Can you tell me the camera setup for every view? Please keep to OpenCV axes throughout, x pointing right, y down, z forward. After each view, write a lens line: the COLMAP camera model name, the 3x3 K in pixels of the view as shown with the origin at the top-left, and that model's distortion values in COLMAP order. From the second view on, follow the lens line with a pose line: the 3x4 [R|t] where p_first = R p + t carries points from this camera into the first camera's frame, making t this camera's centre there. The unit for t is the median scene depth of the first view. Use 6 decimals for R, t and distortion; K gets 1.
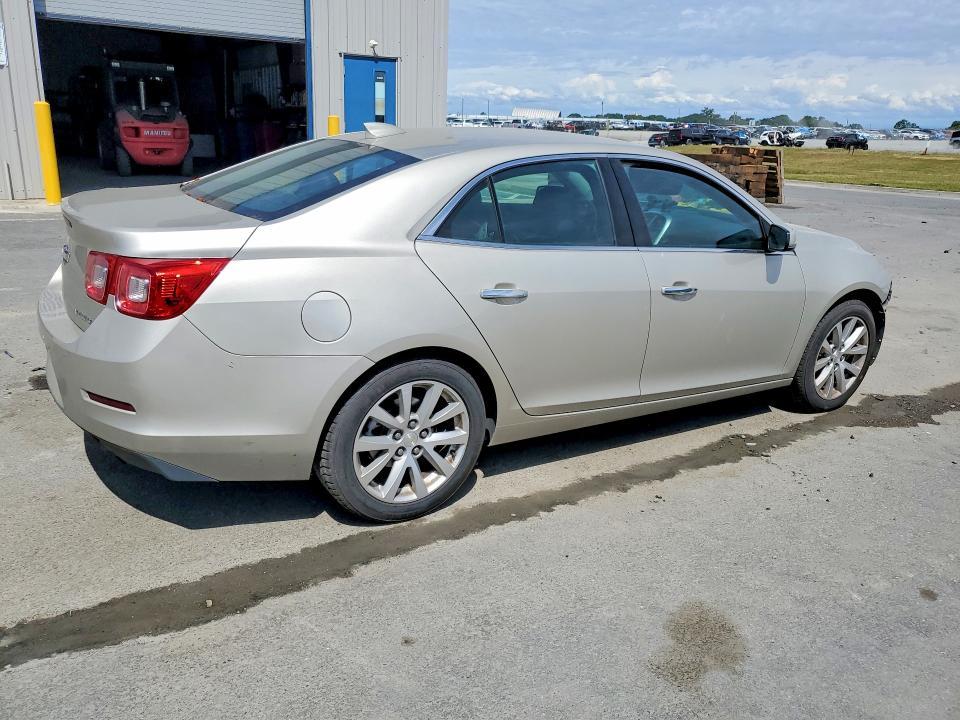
lens RADIAL K [[777.7, 0, 480.0], [0, 777.7, 360.0], [0, 0, 1]] dist [0.043041, -0.002338]
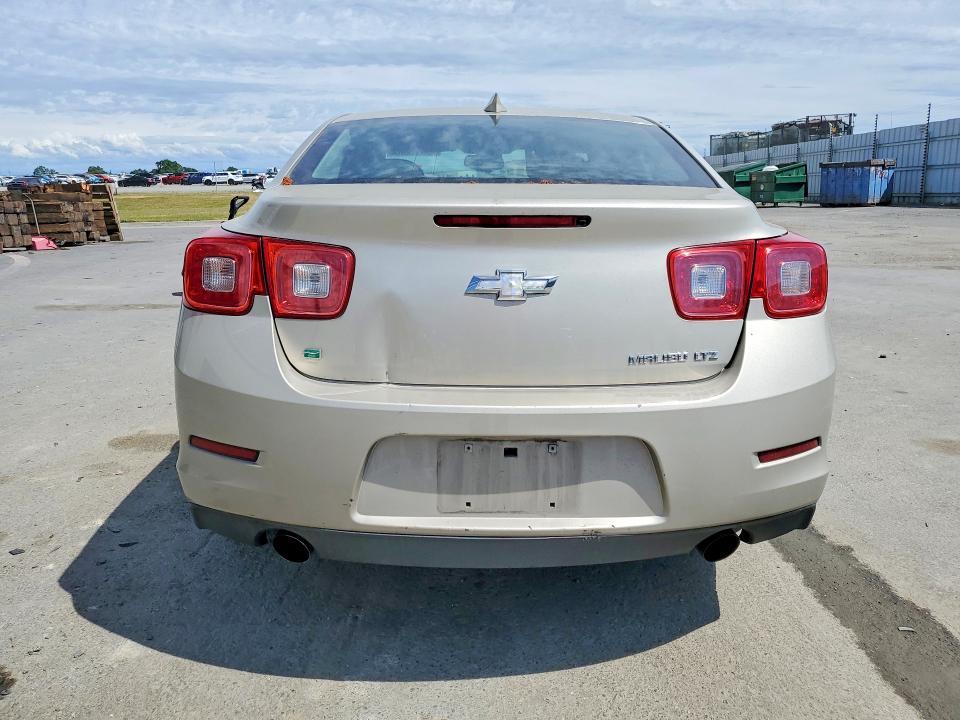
lens RADIAL K [[767.1, 0, 488.1], [0, 767.1, 357.5], [0, 0, 1]] dist [0.048337, 0.000675]
pose [[0.504132, -0.250570, 0.826478, -0.211015], [0.299524, 0.948315, 0.104806, -0.031813], [-0.810023, 0.194714, 0.553127, 0.152425]]
